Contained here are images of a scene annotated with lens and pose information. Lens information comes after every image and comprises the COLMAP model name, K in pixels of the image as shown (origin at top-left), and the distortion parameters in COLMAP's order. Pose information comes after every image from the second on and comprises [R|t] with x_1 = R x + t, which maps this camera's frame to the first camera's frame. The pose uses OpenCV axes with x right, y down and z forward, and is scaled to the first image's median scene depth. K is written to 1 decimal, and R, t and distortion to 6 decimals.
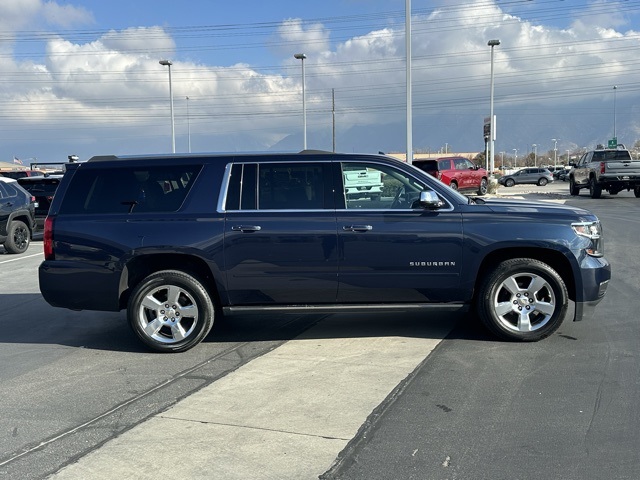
lens RADIAL K [[666.2, 0, 320.0], [0, 666.2, 240.0], [0, 0, 1]] dist [0.203796, -0.418438]
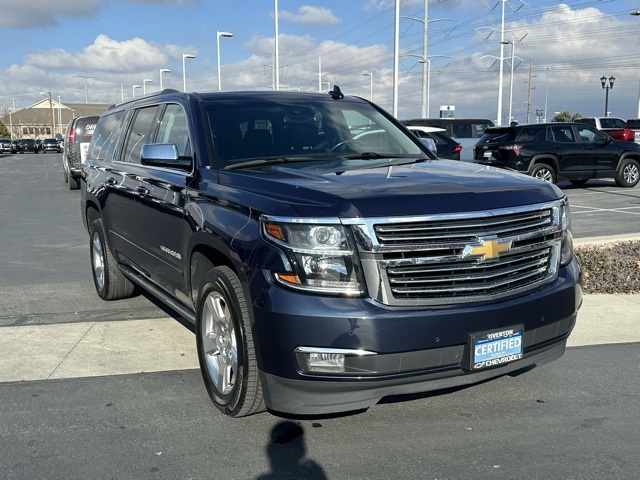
lens RADIAL K [[666.2, 0, 320.0], [0, 666.2, 240.0], [0, 0, 1]] dist [0.203796, -0.418438]
pose [[0.488247, 0.141953, -0.861083, 0.819088], [-0.077144, 0.989840, 0.119438, -0.069264], [0.869289, 0.008112, 0.494238, 0.783851]]
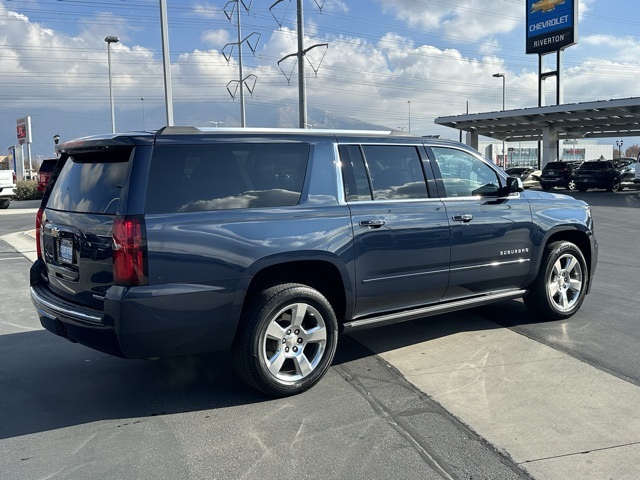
lens RADIAL K [[666.2, 0, 320.0], [0, 666.2, 240.0], [0, 0, 1]] dist [0.203796, -0.418438]
pose [[0.777289, -0.055929, 0.626653, -0.664456], [0.061783, 0.998012, 0.012439, -0.010894], [-0.626103, 0.029048, 0.779199, 0.400998]]
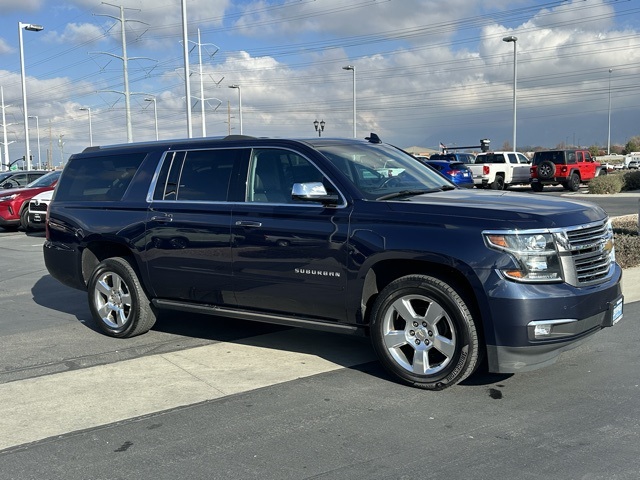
lens RADIAL K [[666.2, 0, 320.0], [0, 666.2, 240.0], [0, 0, 1]] dist [0.203796, -0.418438]
pose [[0.817231, 0.056699, -0.573514, 0.623553], [-0.041089, 0.998348, 0.040150, -0.035765], [0.574844, -0.009246, 0.818211, 0.337179]]
